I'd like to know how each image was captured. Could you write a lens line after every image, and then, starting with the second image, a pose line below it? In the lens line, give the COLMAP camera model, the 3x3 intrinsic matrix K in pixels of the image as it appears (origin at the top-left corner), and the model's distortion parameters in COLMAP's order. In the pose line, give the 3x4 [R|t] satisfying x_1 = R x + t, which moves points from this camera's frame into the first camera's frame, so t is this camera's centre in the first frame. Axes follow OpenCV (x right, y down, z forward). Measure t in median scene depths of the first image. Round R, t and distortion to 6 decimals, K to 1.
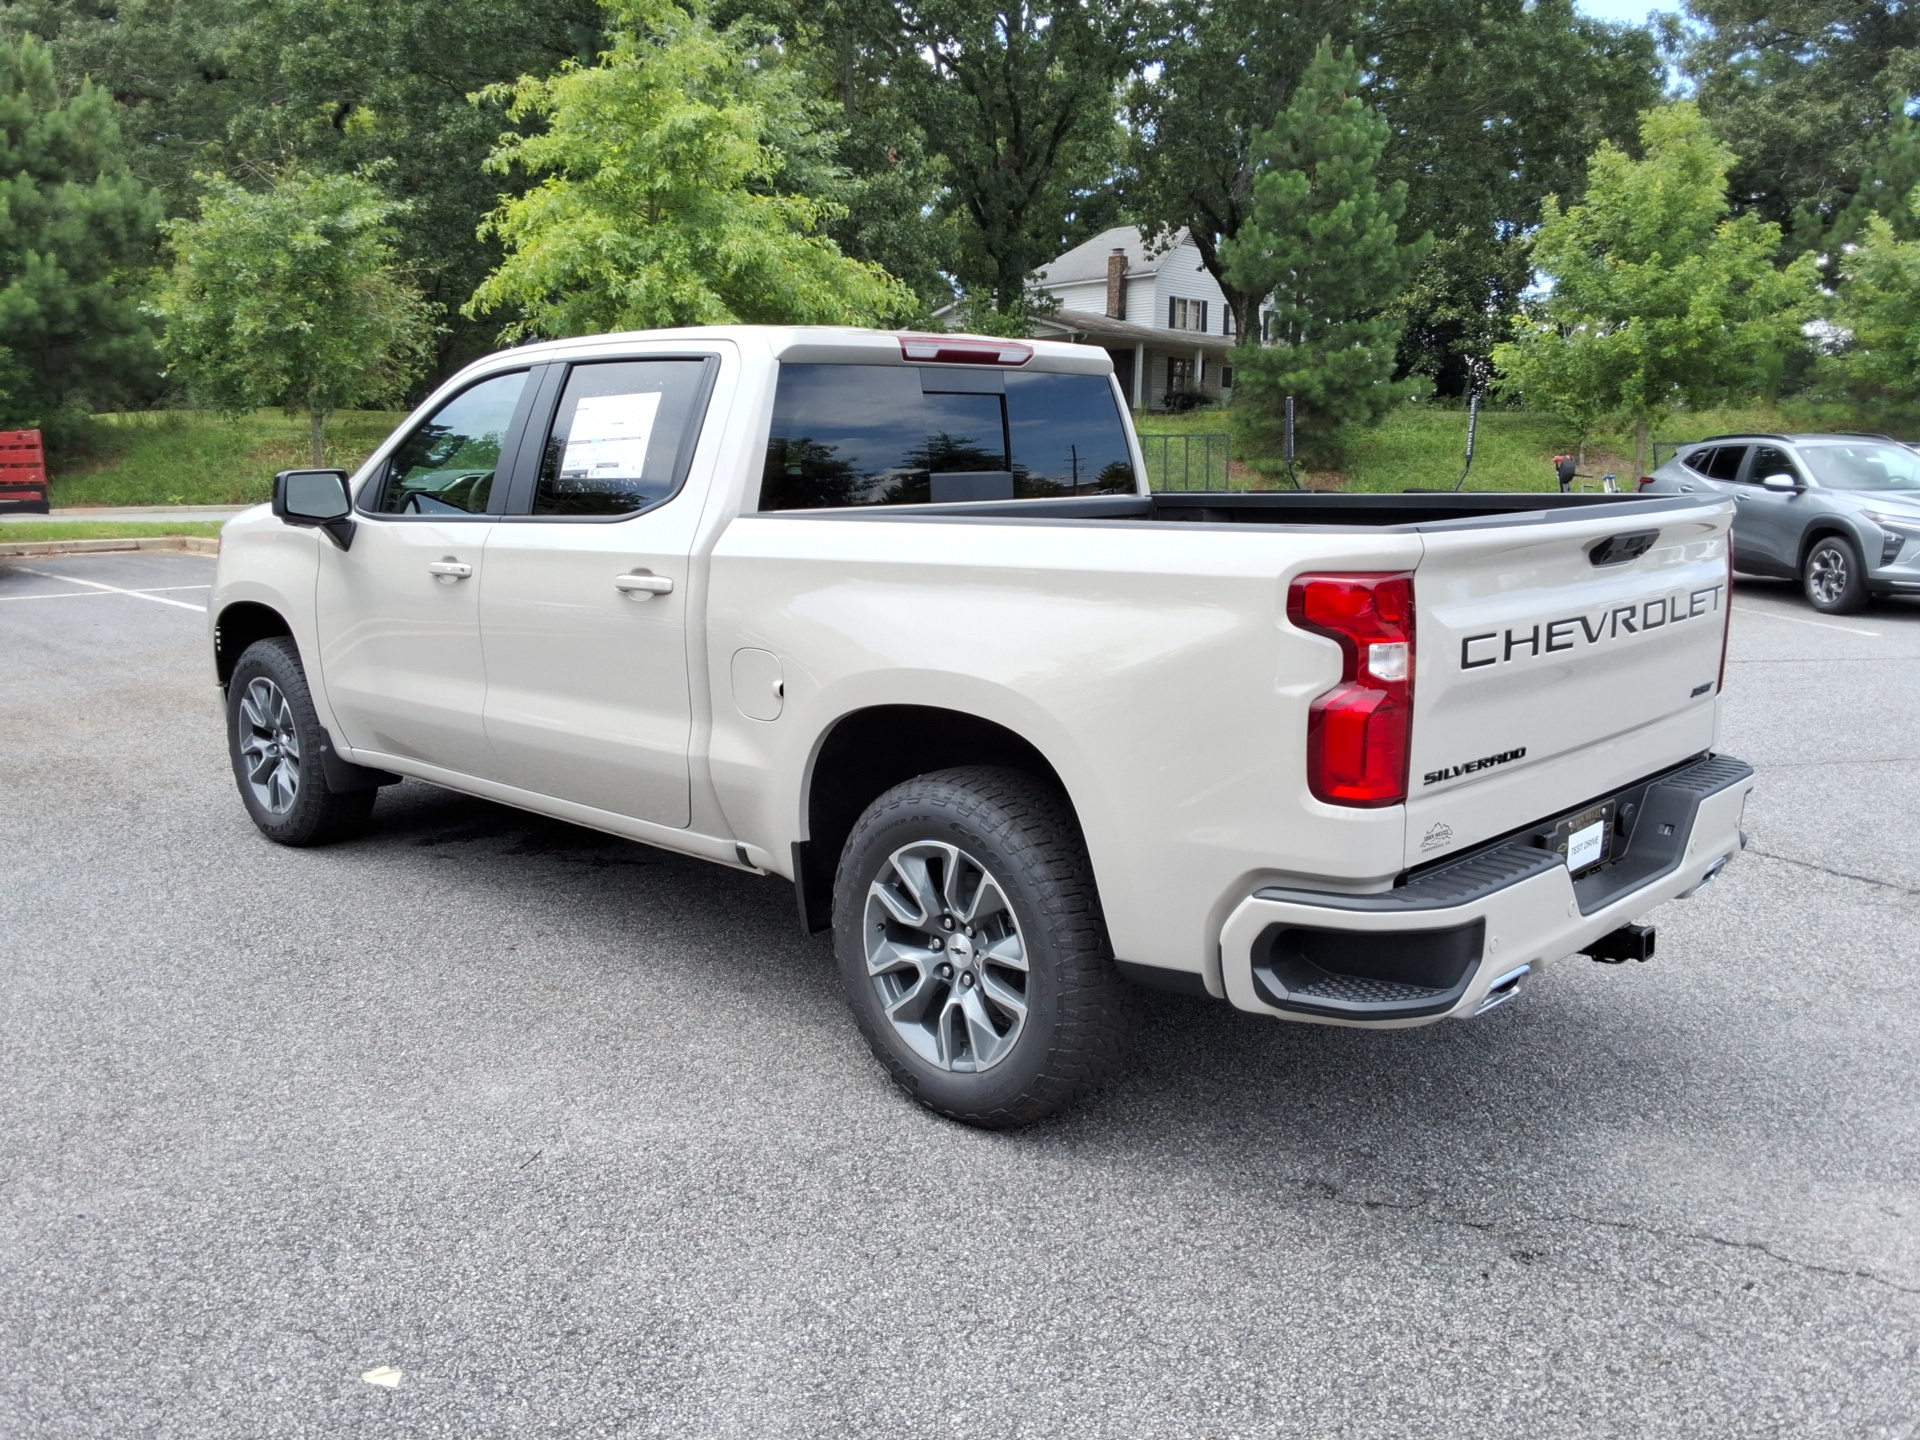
lens RADIAL K [[1535.4, 0, 984.3], [0, 1535.4, 705.5], [0, 0, 1]] dist [0.102495, -0.156756]
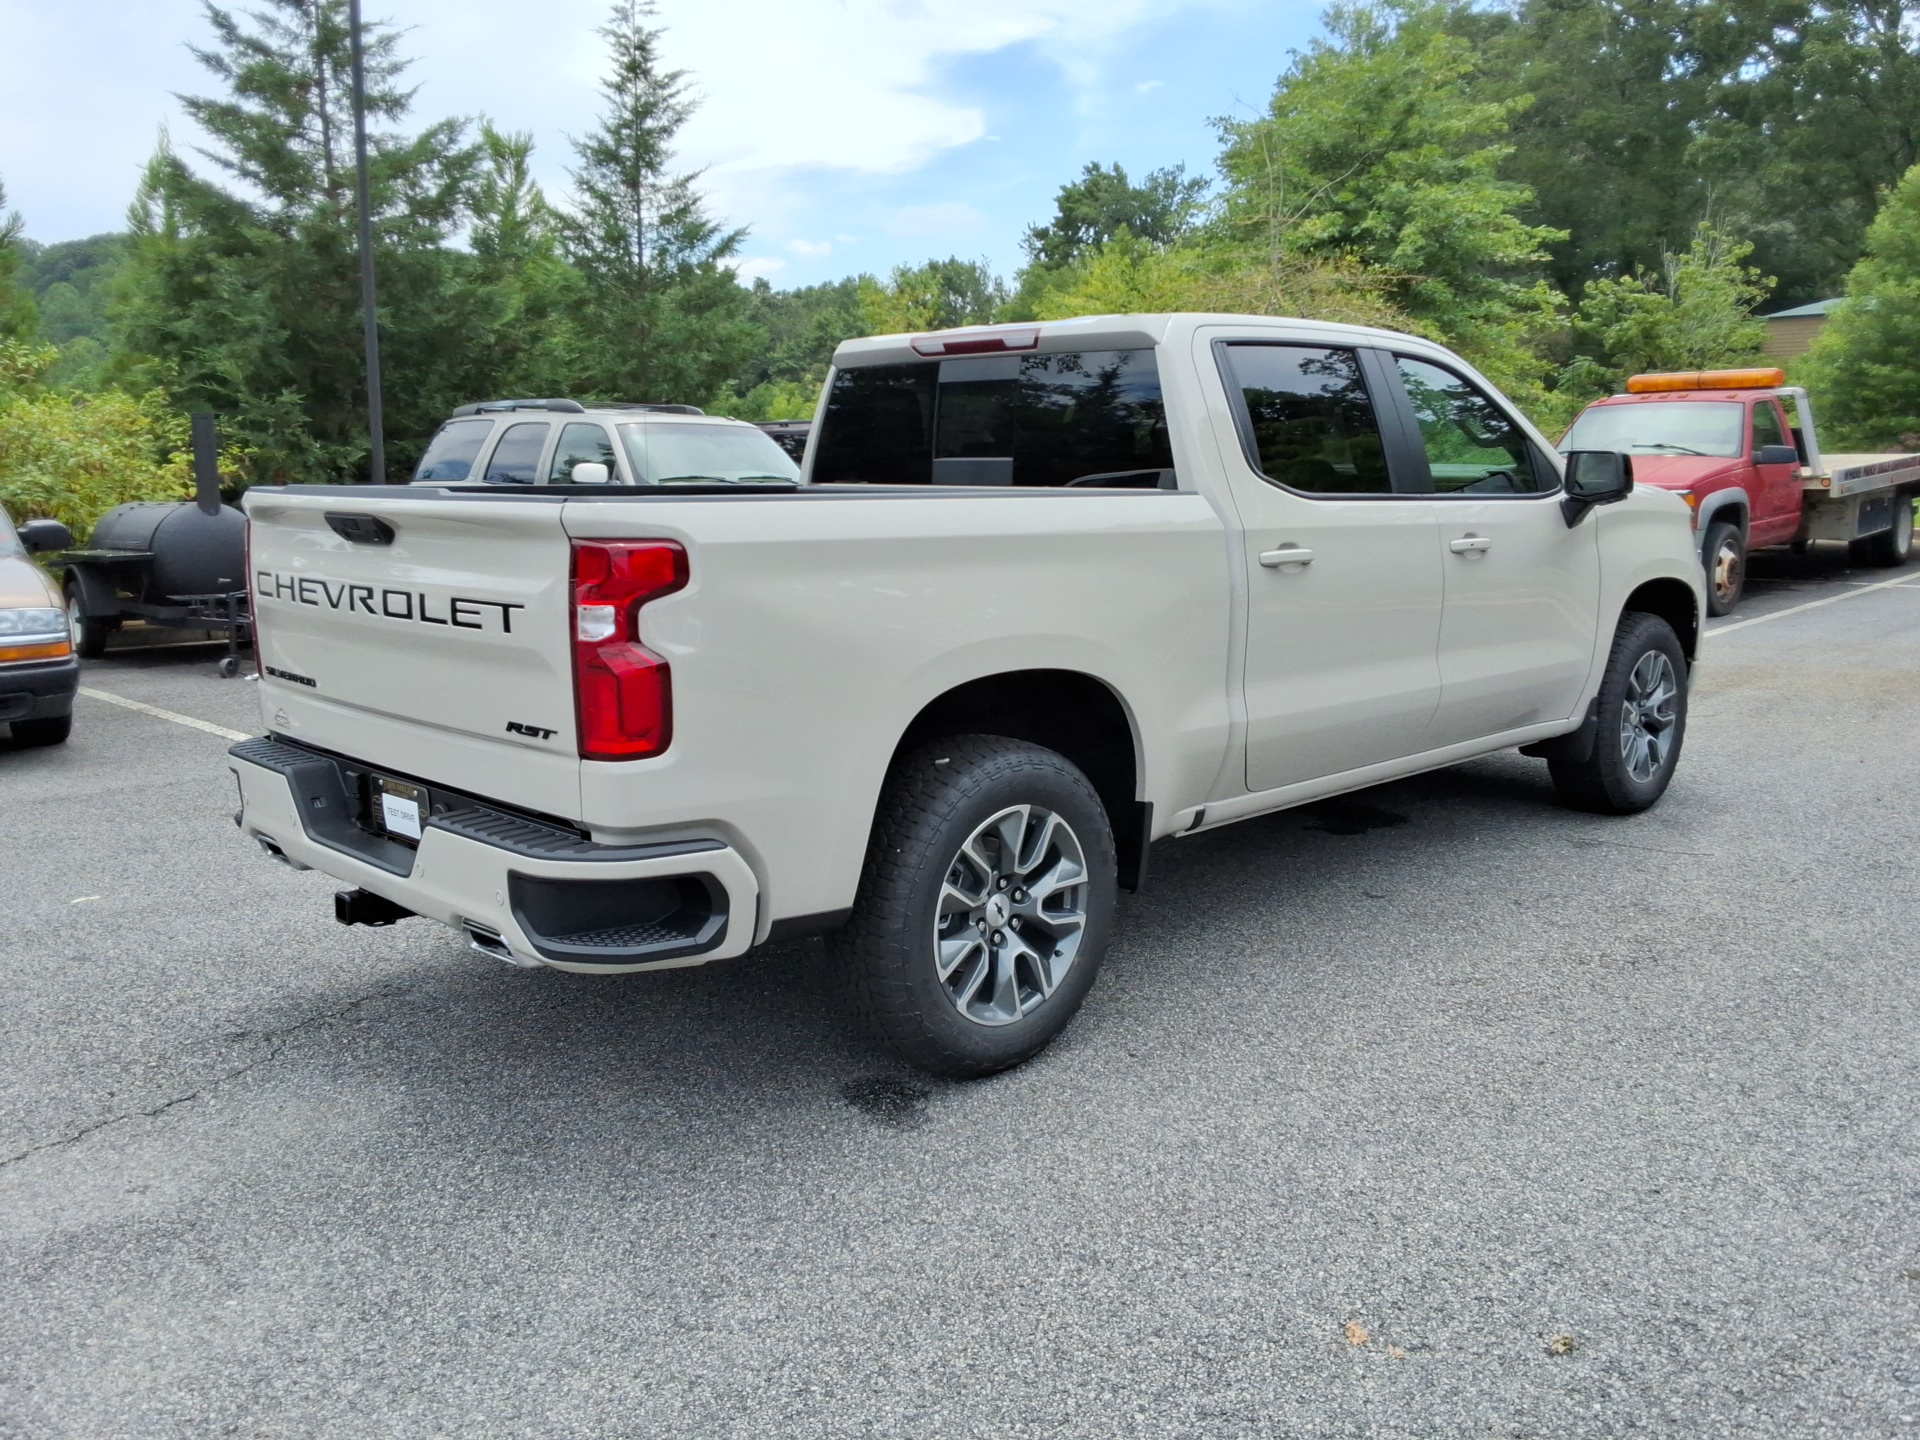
lens RADIAL K [[1535.4, 0, 974.1], [0, 1535.4, 708.8], [0, 0, 1]] dist [0.102495, -0.156756]
pose [[-0.020641, 0.171041, -0.985048, 1.076336], [-0.162538, 0.971576, 0.172108, -0.170877], [0.986486, 0.163660, 0.007747, 1.049572]]
